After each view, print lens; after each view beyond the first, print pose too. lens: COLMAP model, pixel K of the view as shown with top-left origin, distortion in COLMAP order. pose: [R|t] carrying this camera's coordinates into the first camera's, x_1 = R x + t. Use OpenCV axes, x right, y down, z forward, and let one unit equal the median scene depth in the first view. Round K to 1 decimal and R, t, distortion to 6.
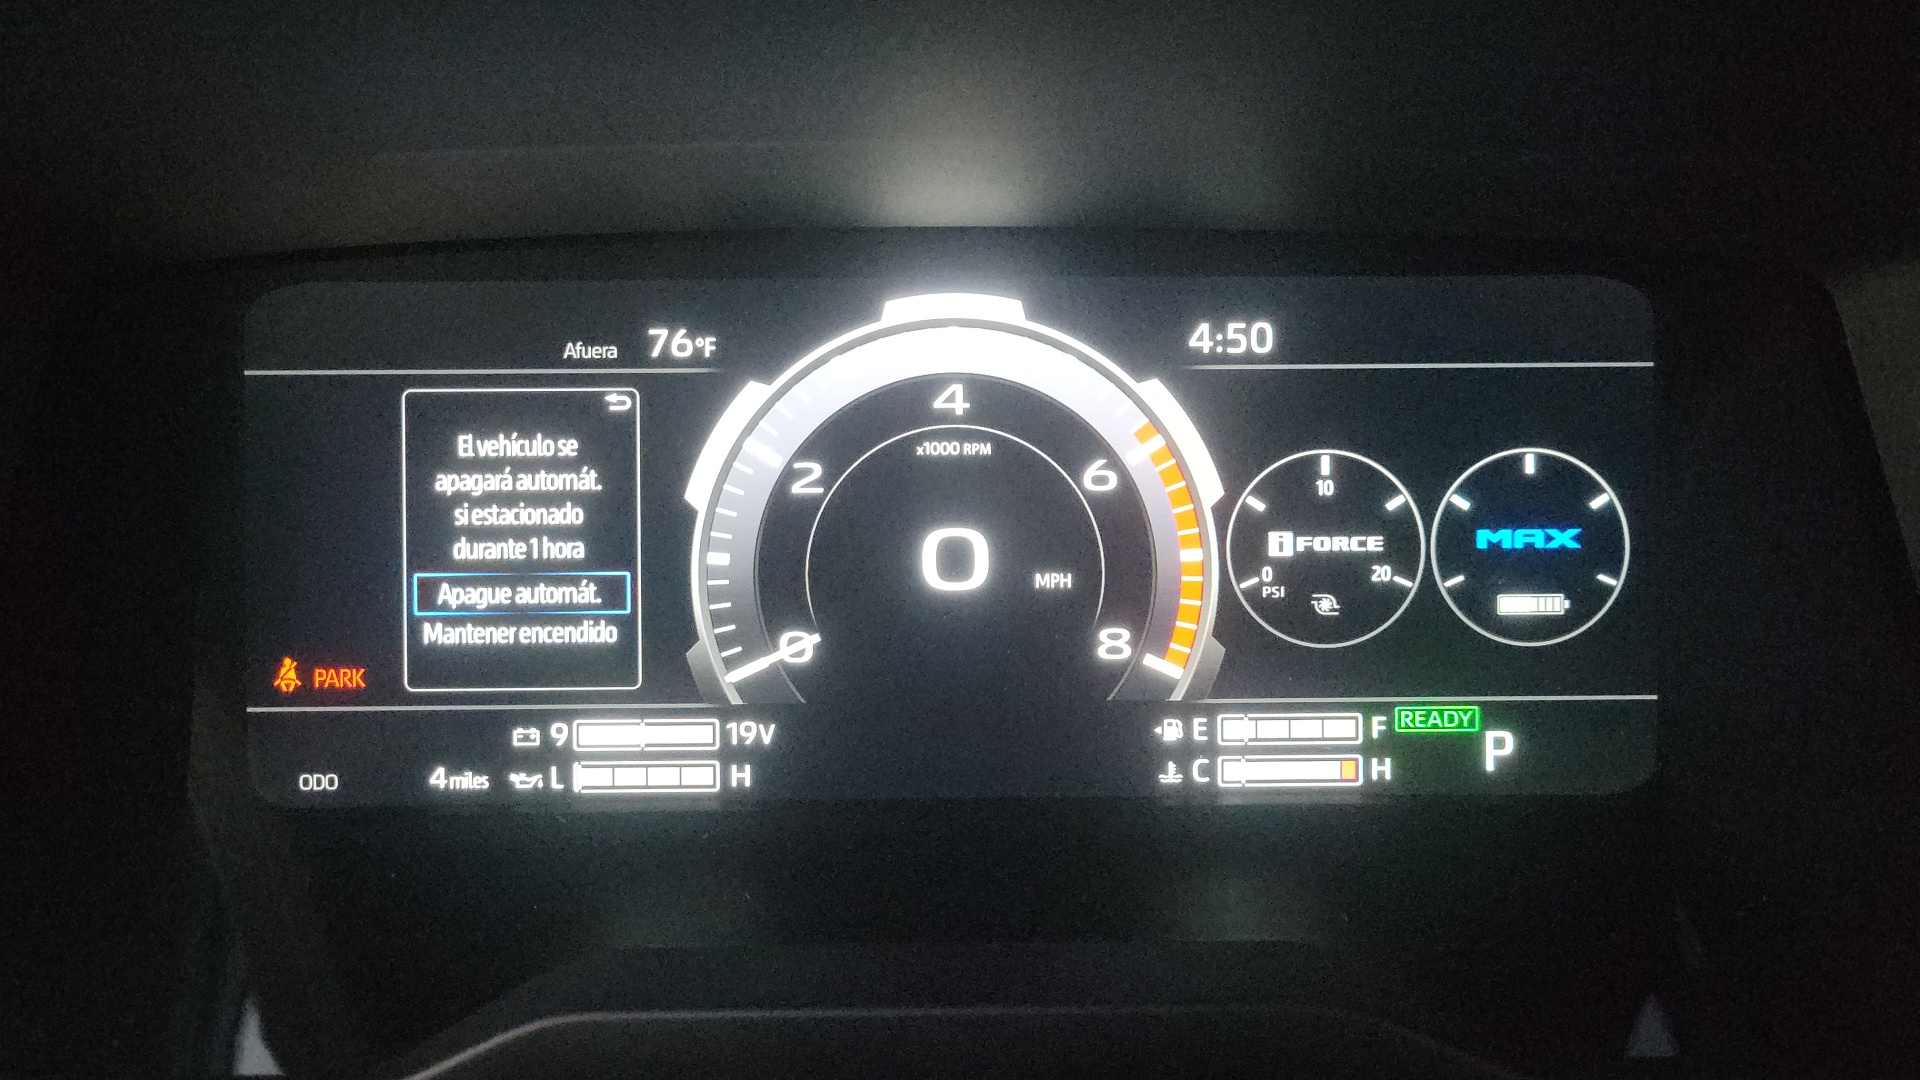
lens RADIAL K [[1452.5, 0, 944.4], [0, 1452.5, 543.5], [0, 0, 1]] dist [0.036977, -0.017955]
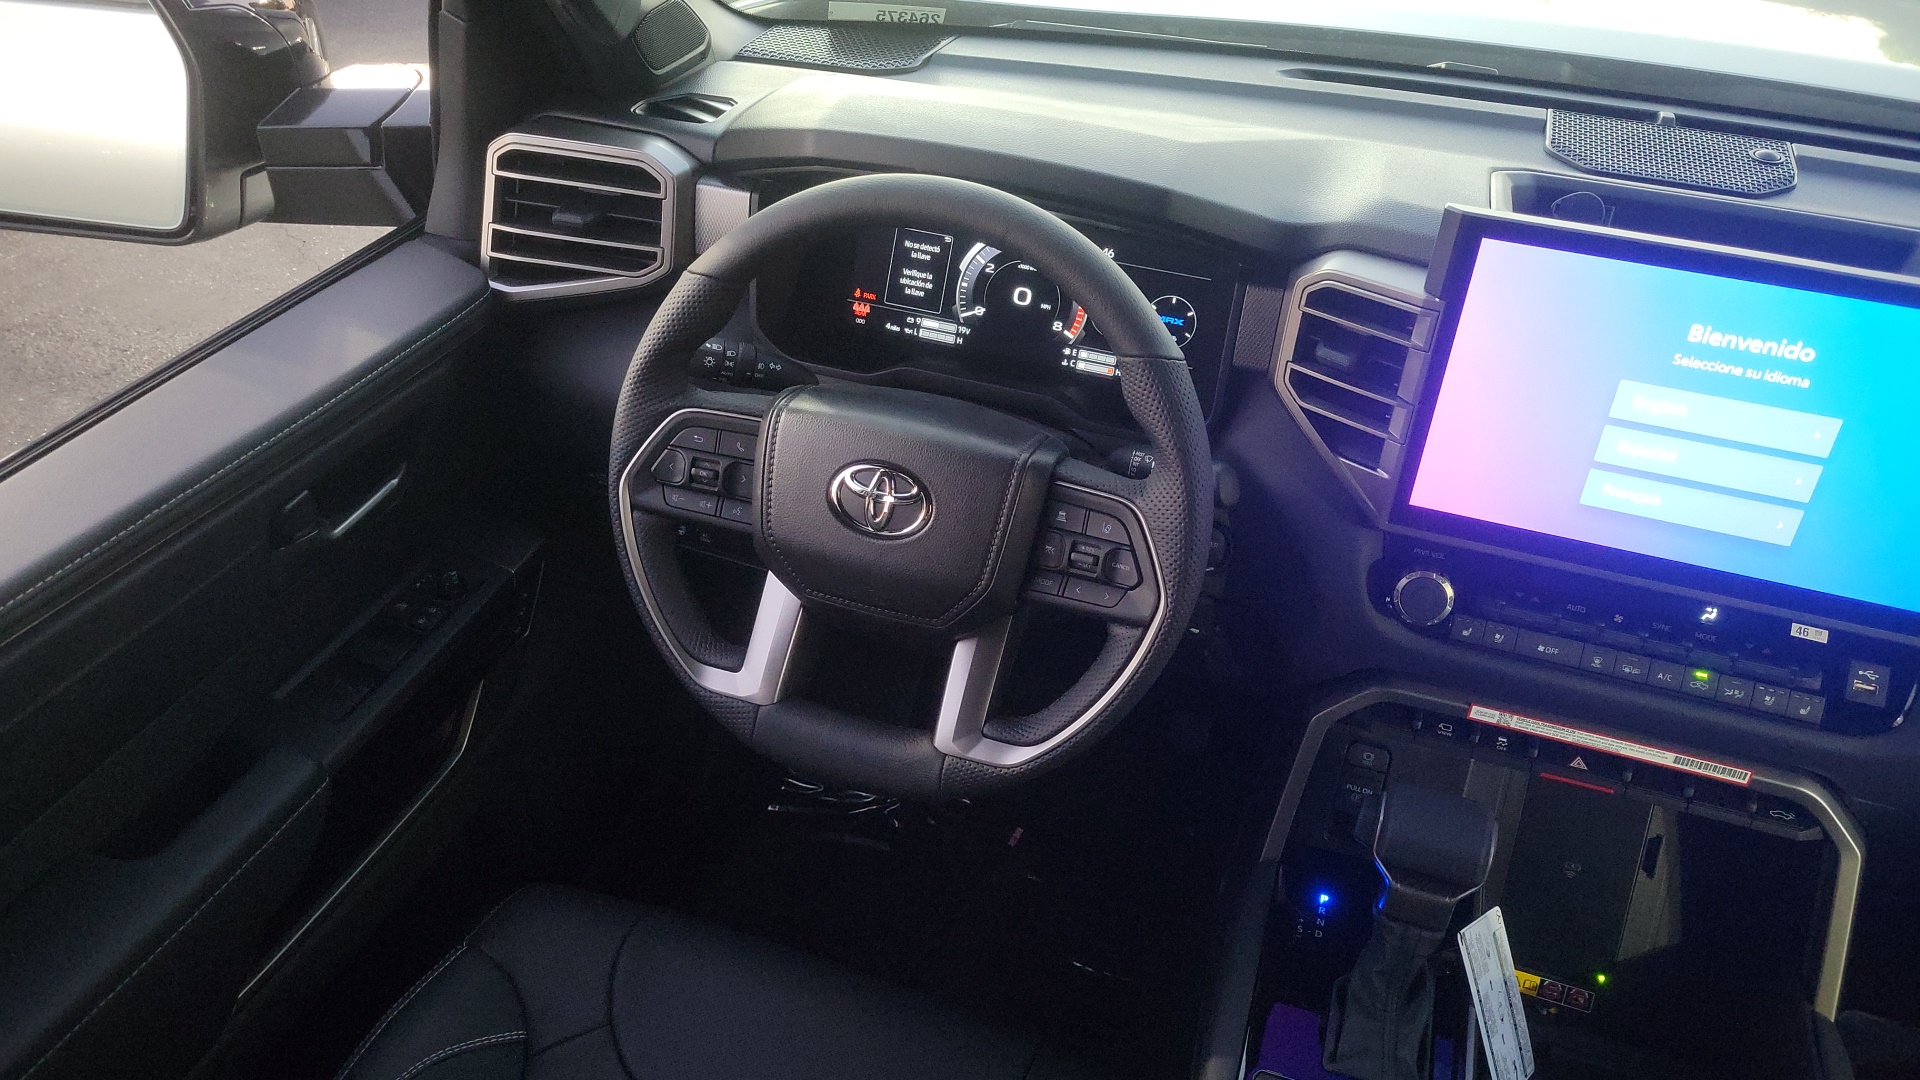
lens RADIAL K [[1452.5, 0, 952.1], [0, 1452.5, 542.9], [0, 0, 1]] dist [0.036977, -0.017955]
pose [[0.942113, 0.233661, -0.240469, 0.913588], [-0.188966, 0.962454, 0.194869, -0.075907], [0.276973, -0.138148, 0.950895, -2.817520]]
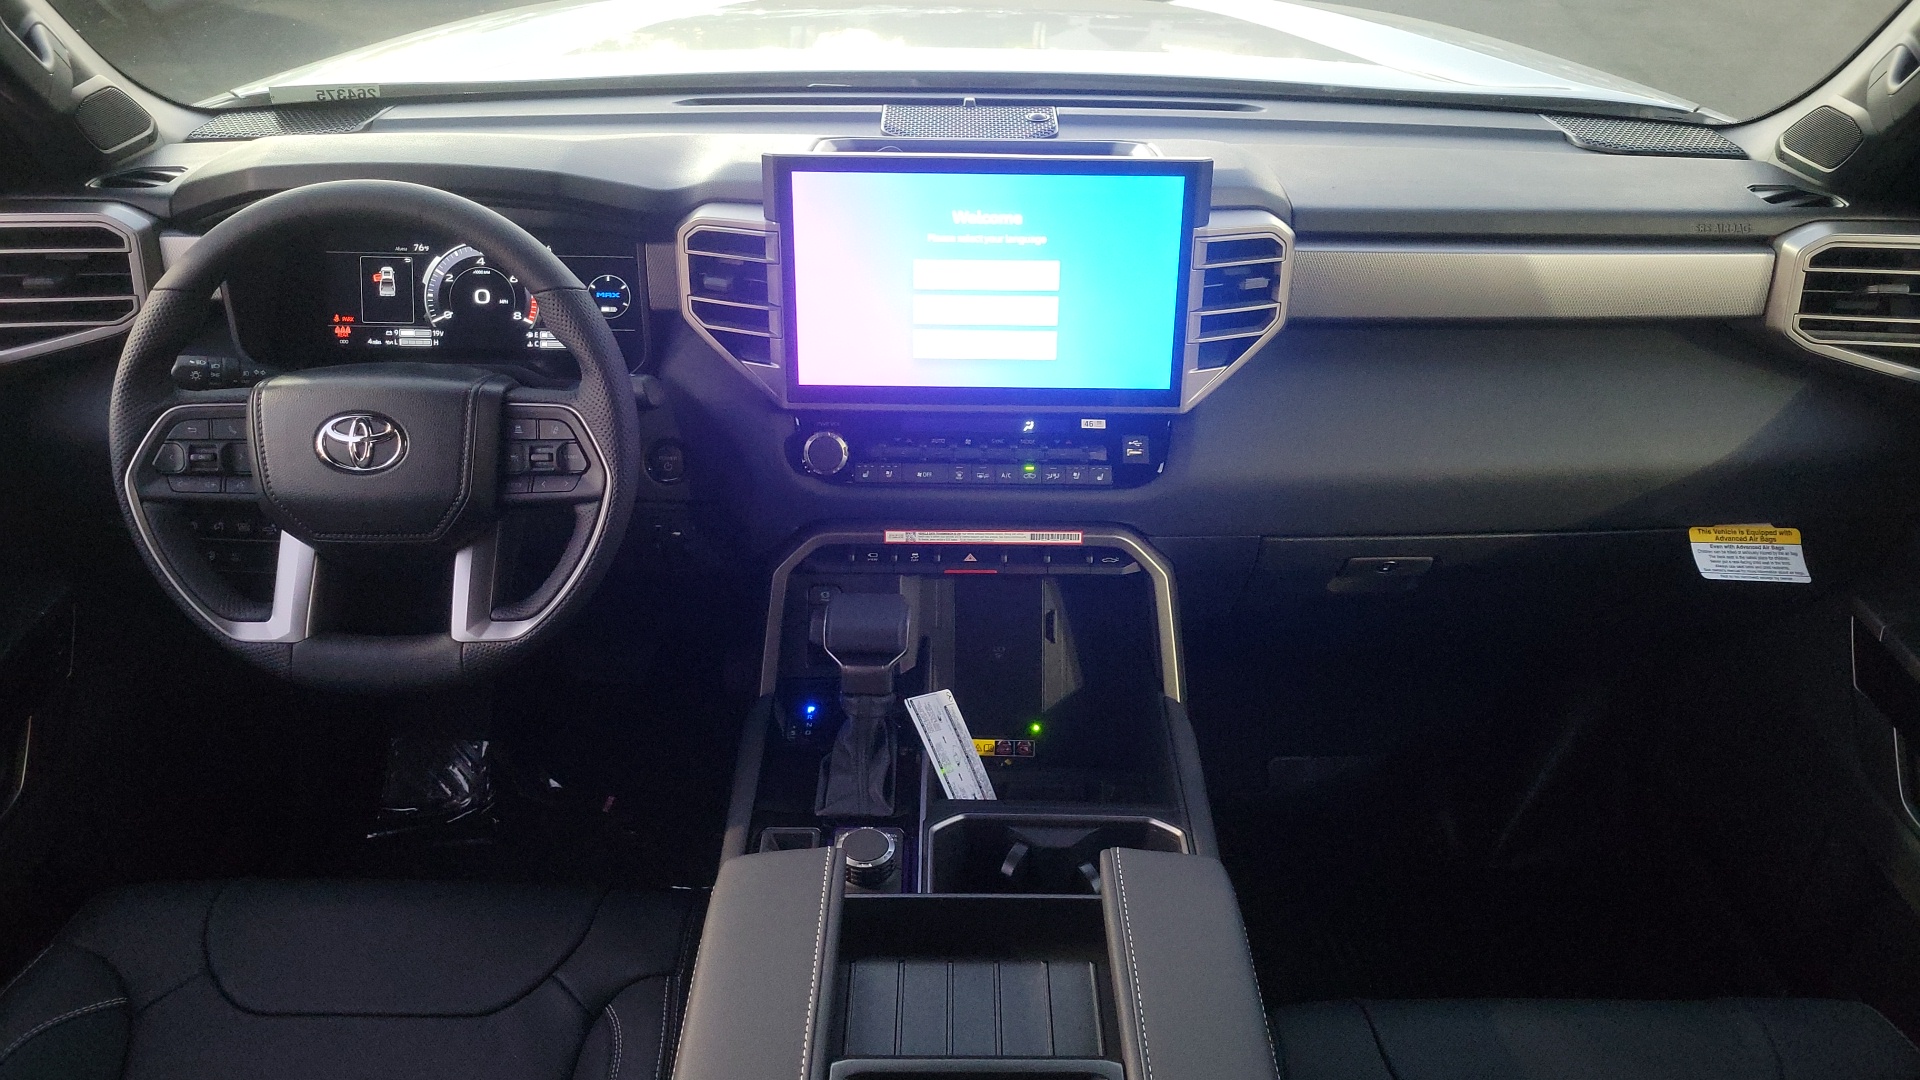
lens RADIAL K [[1452.5, 0, 974.9], [0, 1452.5, 530.7], [0, 0, 1]] dist [0.036977, -0.017955]
pose [[0.999821, 0.018823, 0.001975, 1.575453], [-0.018921, 0.996657, 0.079478, 0.354101], [-0.000473, -0.079501, 0.996835, -3.676389]]
